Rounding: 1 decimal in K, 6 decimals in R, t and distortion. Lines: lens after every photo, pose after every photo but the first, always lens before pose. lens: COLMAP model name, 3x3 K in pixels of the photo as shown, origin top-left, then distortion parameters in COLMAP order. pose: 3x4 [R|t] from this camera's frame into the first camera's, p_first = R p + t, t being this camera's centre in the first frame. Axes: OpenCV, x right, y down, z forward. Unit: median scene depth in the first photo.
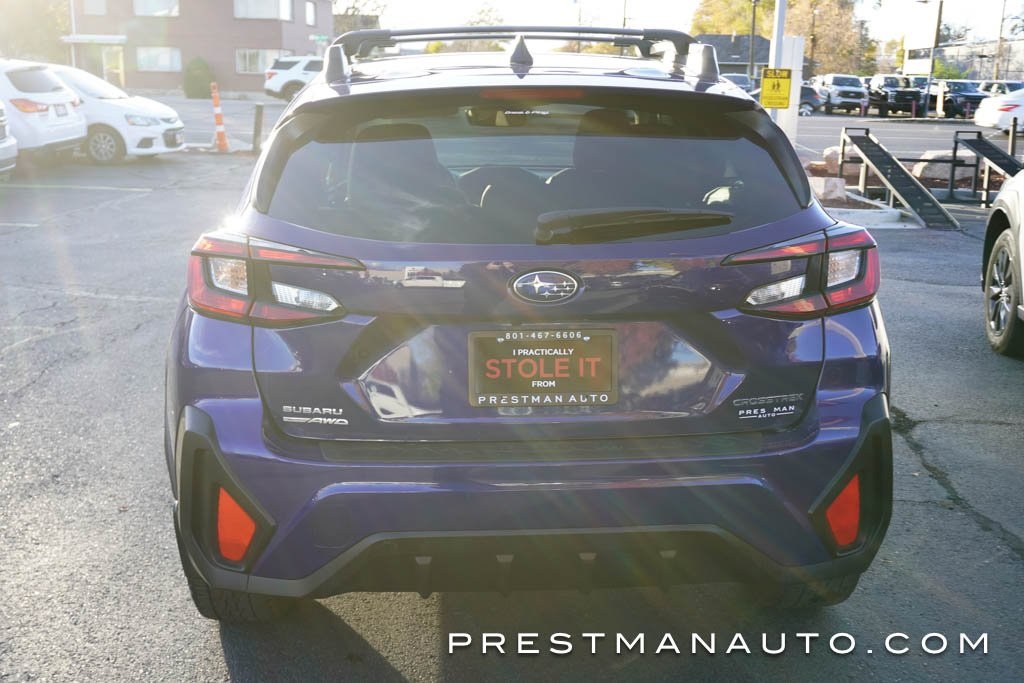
lens RADIAL K [[1080.7, 0, 513.4], [0, 1080.7, 338.9], [0, 0, 1]] dist [0.017165, 0.000000]
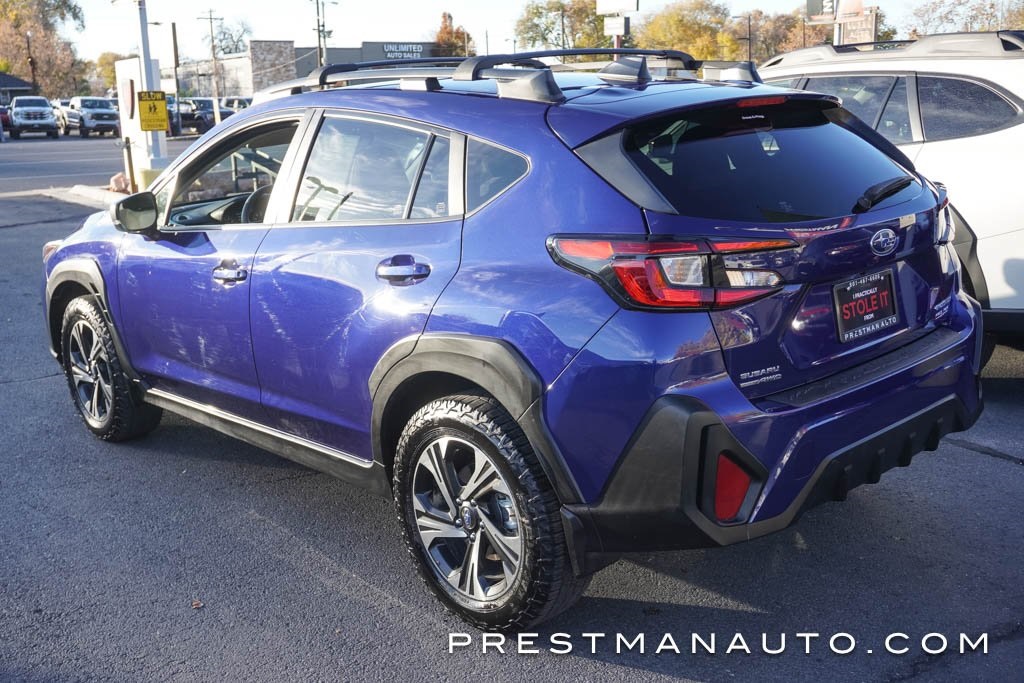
lens RADIAL K [[1080.7, 0, 514.6], [0, 1080.7, 344.9], [0, 0, 1]] dist [0.017165, 0.000000]
pose [[0.766390, -0.186580, 0.614682, -1.078384], [0.194397, 0.979385, 0.054907, -0.078131], [-0.612255, 0.077412, 0.786862, 0.221311]]
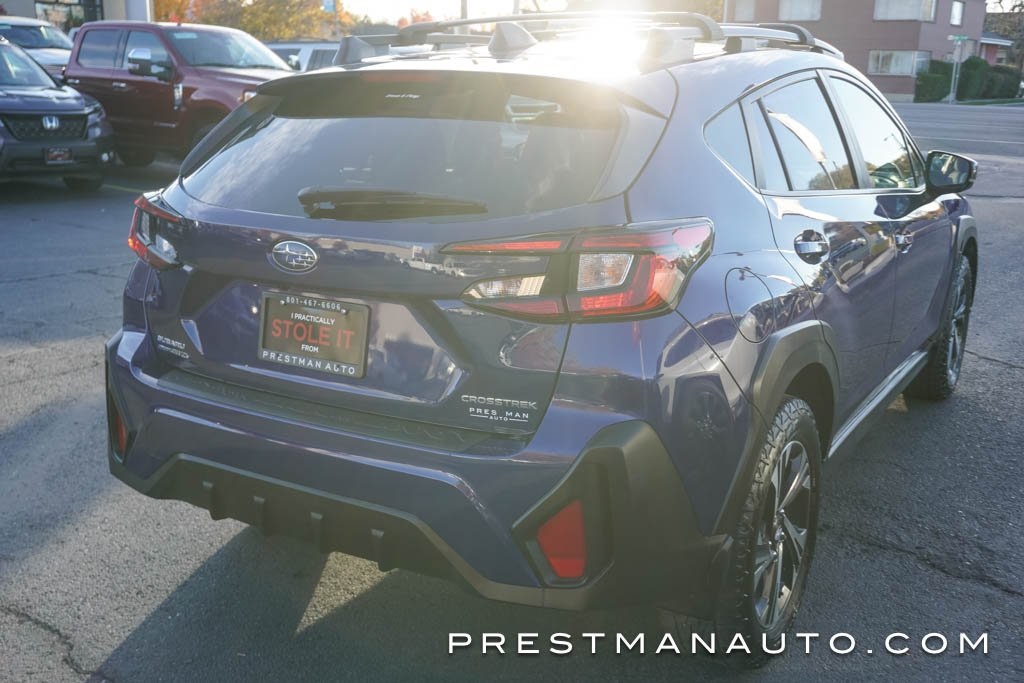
lens RADIAL K [[1040.6, 0, 513.3], [0, 1040.6, 340.9], [0, 0, 1]] dist [-0.007555, 0.000000]
pose [[0.814763, 0.140470, -0.562521, 0.741003], [-0.135562, 0.989469, 0.050737, -0.043400], [0.563724, 0.034918, 0.825225, 0.255227]]
